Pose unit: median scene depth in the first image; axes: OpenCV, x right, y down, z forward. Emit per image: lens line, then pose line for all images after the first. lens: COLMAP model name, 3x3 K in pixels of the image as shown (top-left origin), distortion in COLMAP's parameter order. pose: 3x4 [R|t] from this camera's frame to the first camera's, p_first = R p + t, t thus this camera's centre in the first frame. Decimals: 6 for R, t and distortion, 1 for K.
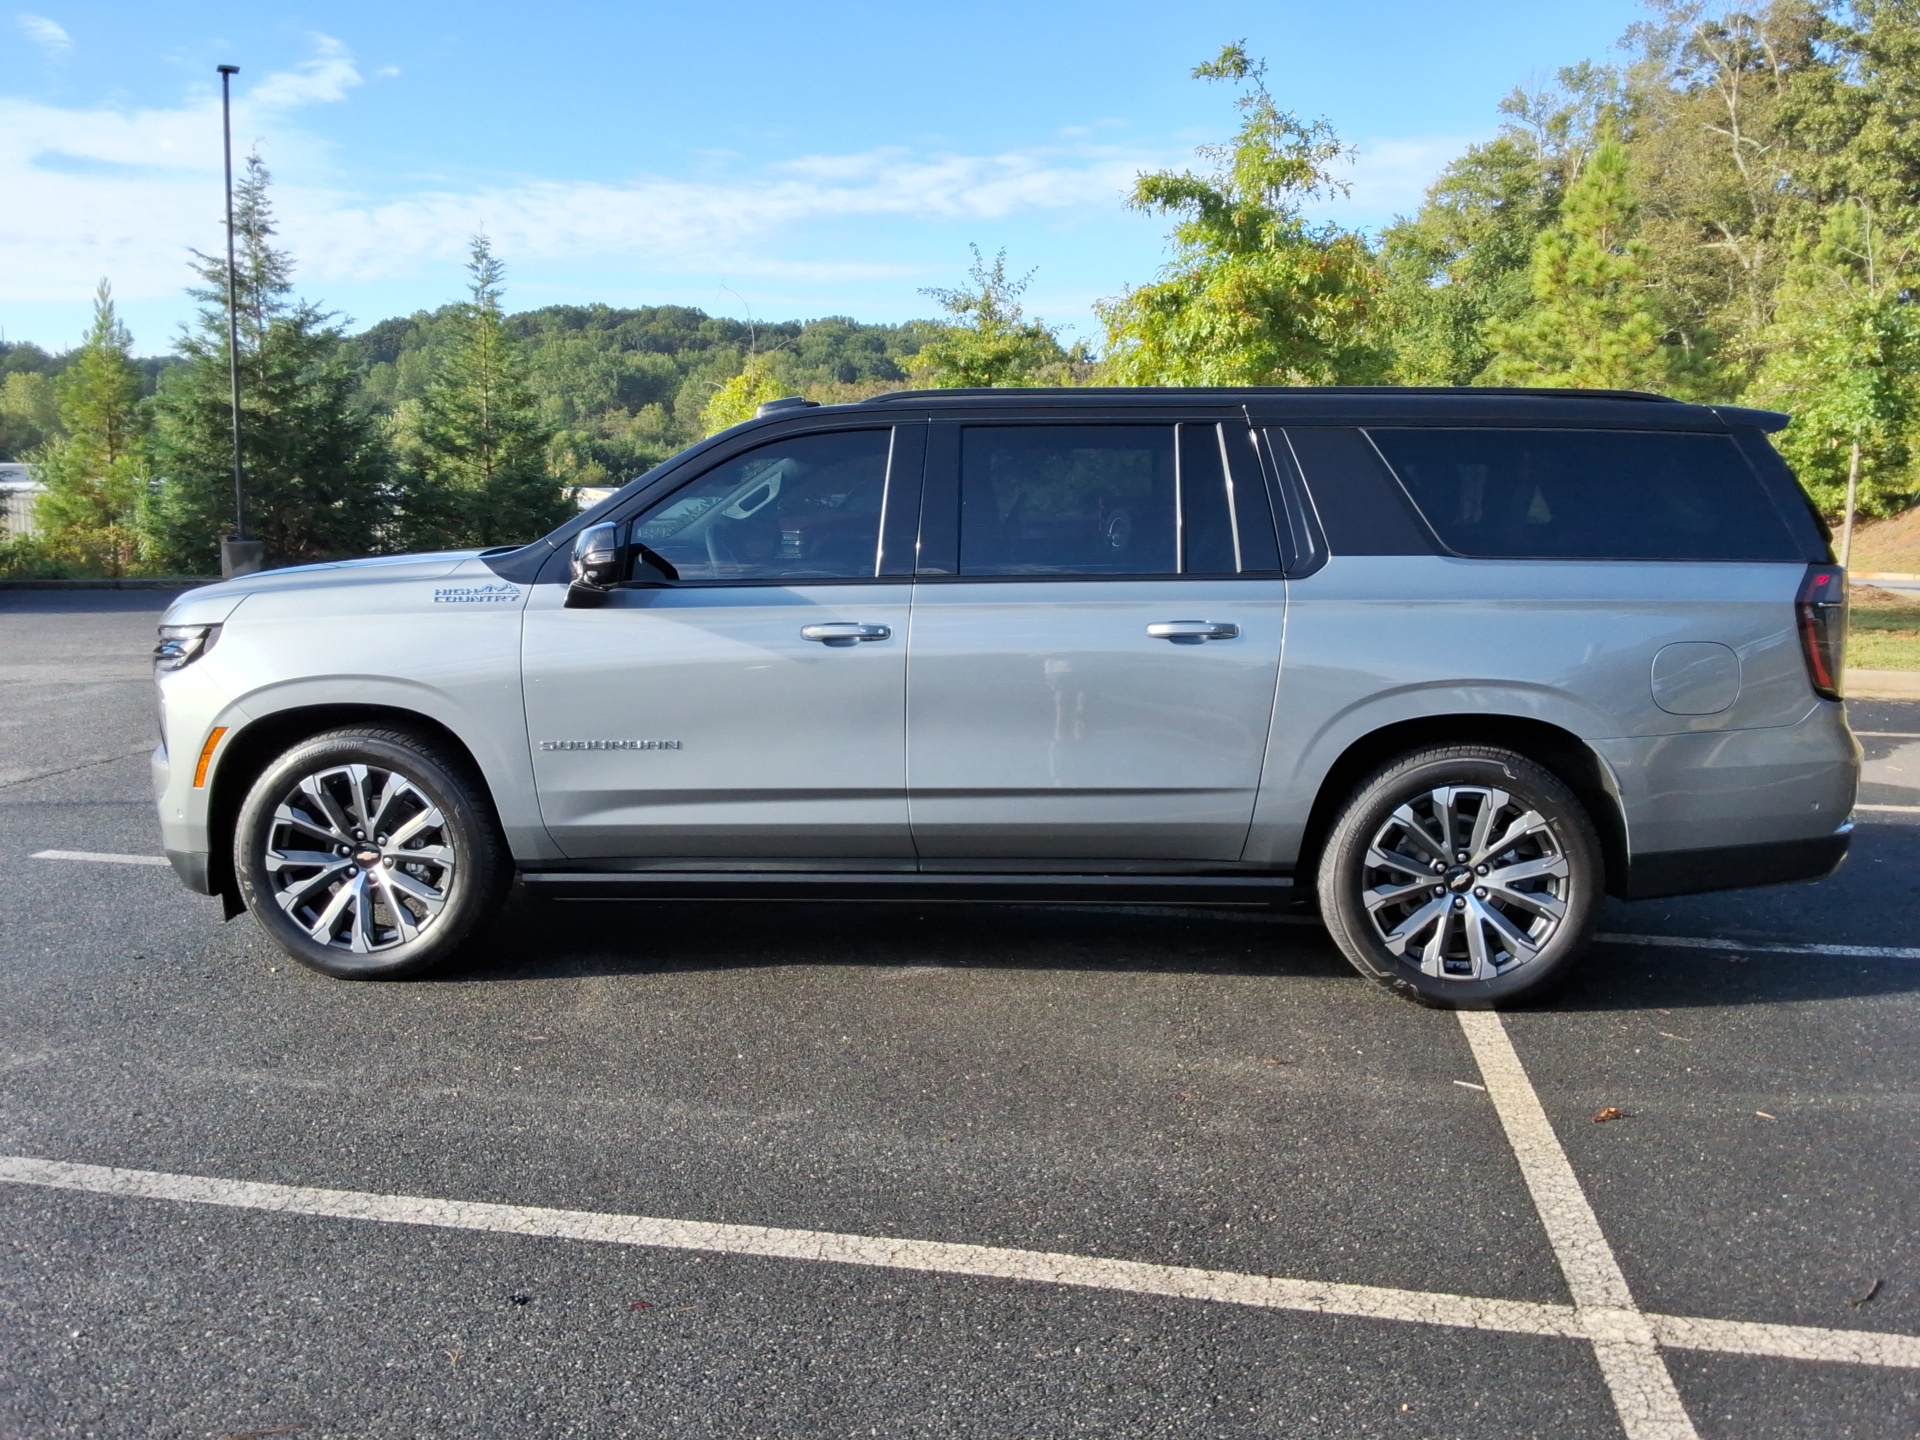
lens RADIAL K [[1539.5, 0, 979.3], [0, 1539.5, 699.6], [0, 0, 1]] dist [0.122802, -0.196293]
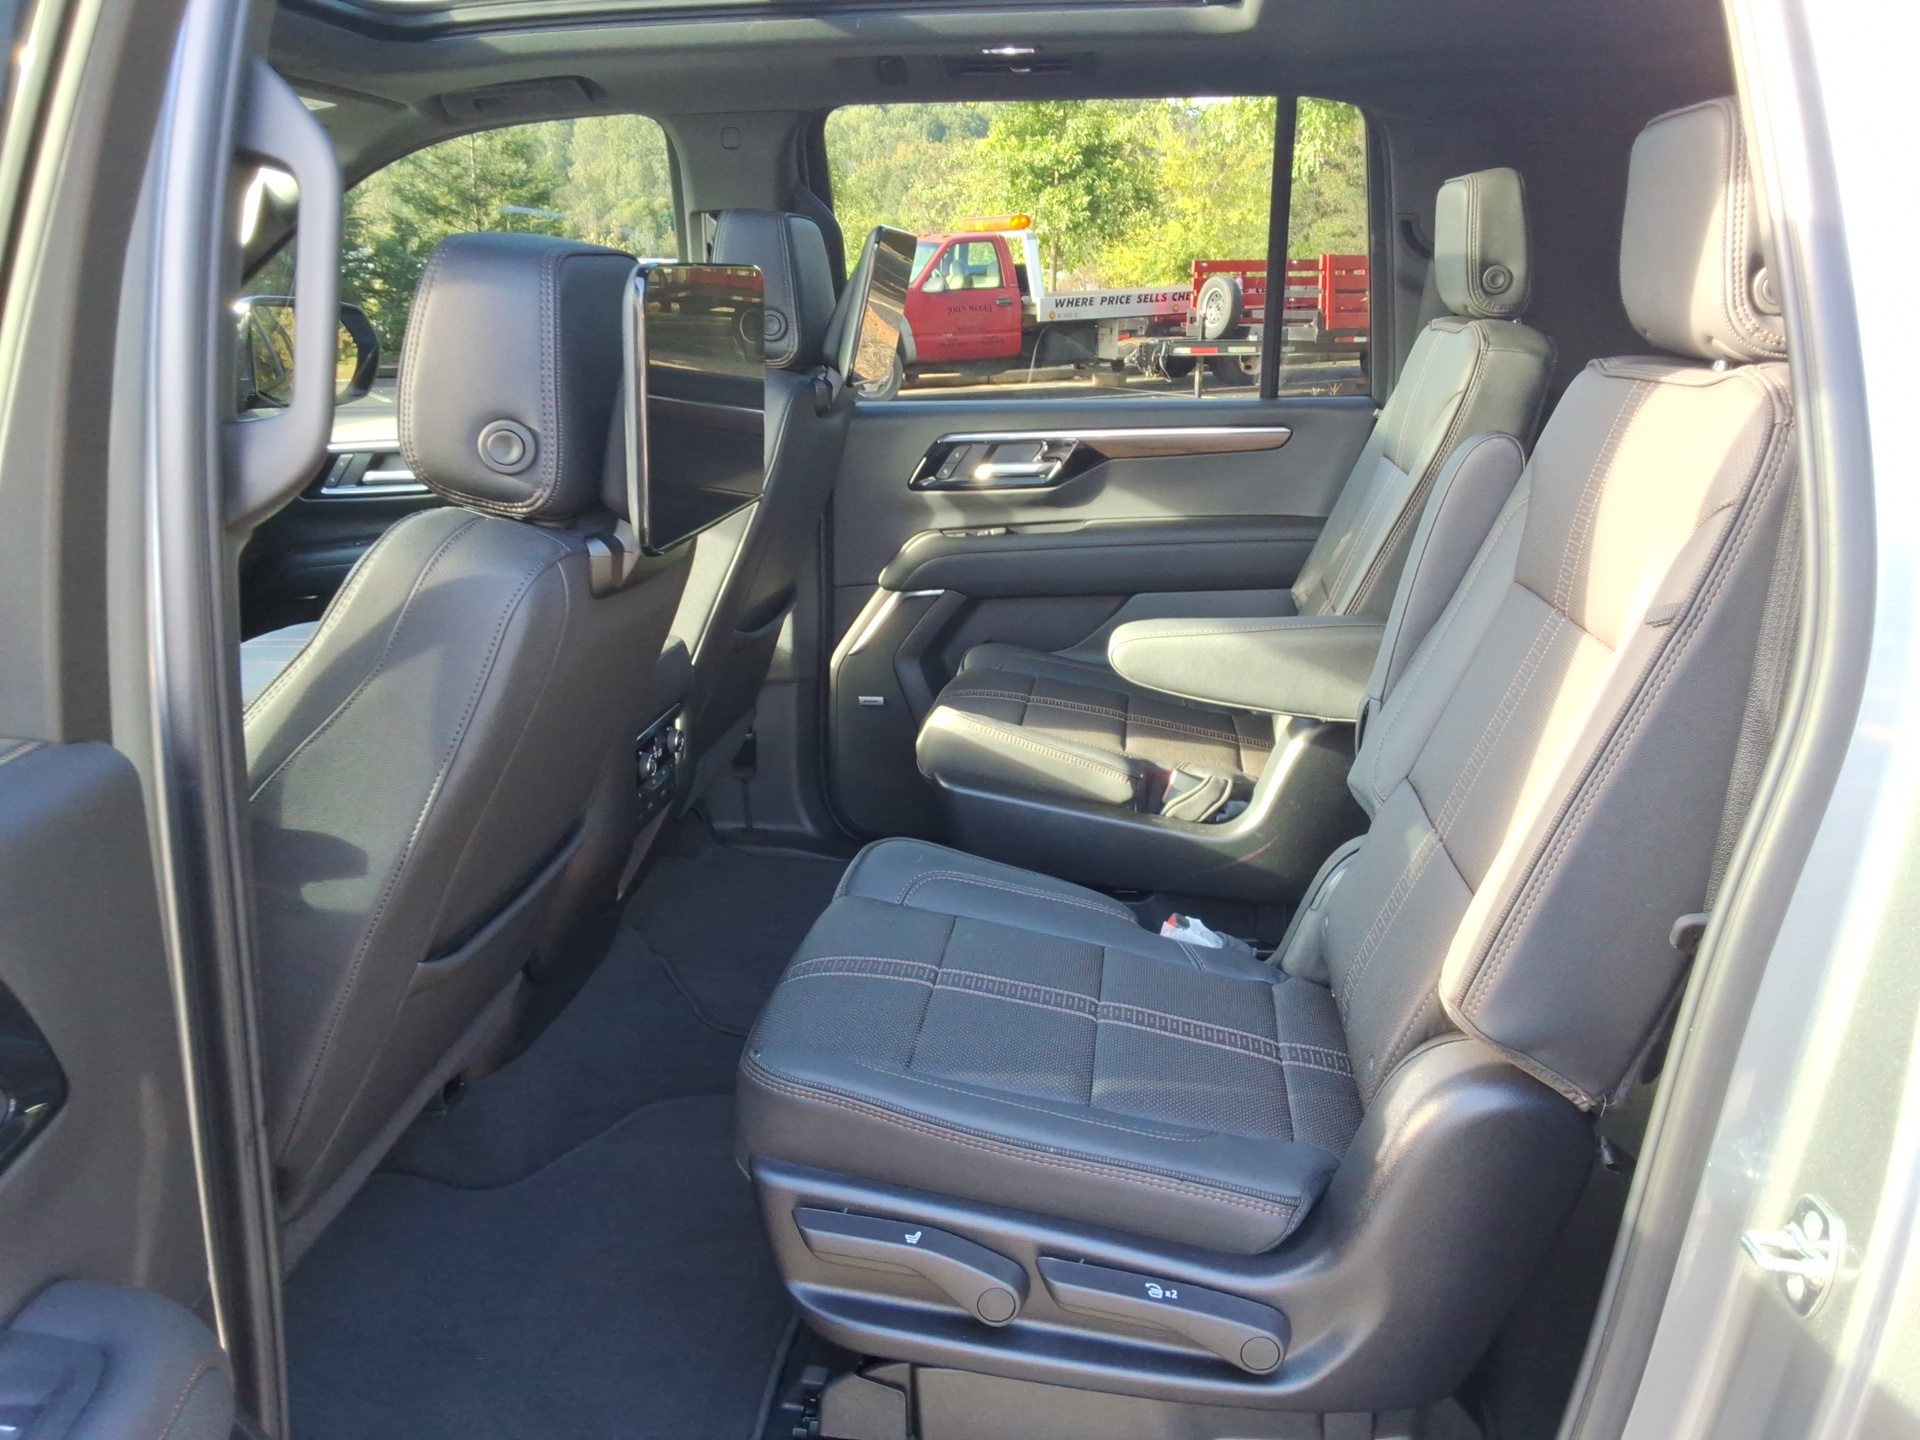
lens RADIAL K [[1551.9, 0, 1001.0], [0, 1551.9, 702.2], [0, 0, 1]] dist [0.114015, -0.158890]
pose [[0.998840, 0.005648, -0.047812, 0.013237], [0.001120, 0.990099, 0.140369, -0.015294], [0.048131, -0.140260, 0.988944, 0.123798]]
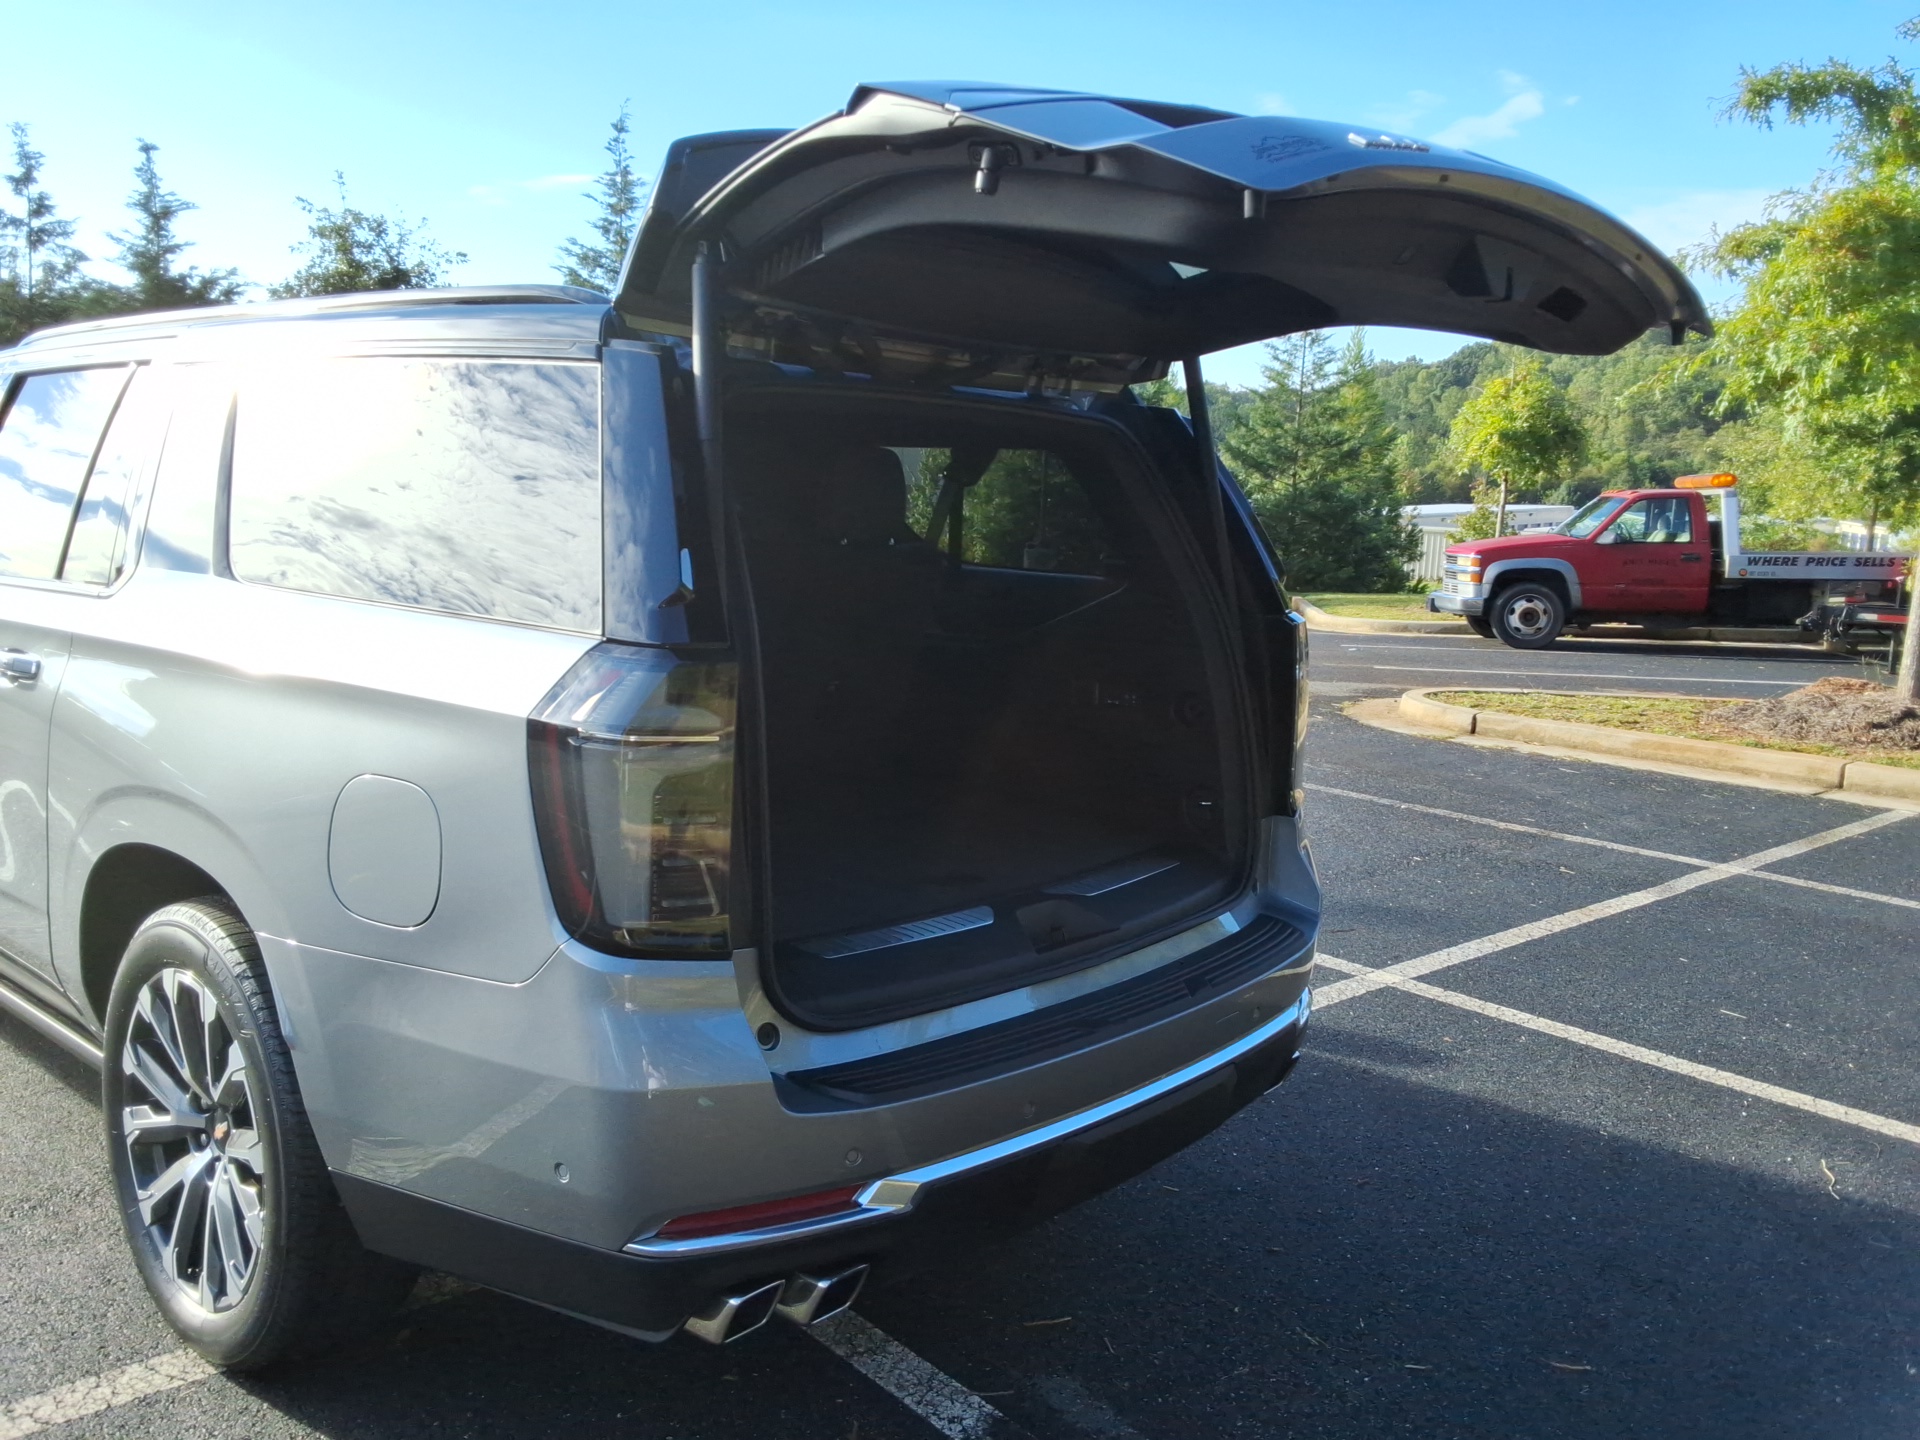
lens RADIAL K [[1539.0, 0, 978.4], [0, 1539.0, 711.5], [0, 0, 1]] dist [0.092974, -0.125091]
pose [[0.791288, 0.104532, -0.602441, 0.132774], [-0.108167, 0.993670, 0.030343, -0.013692], [0.601799, 0.041154, 0.797586, 0.104907]]
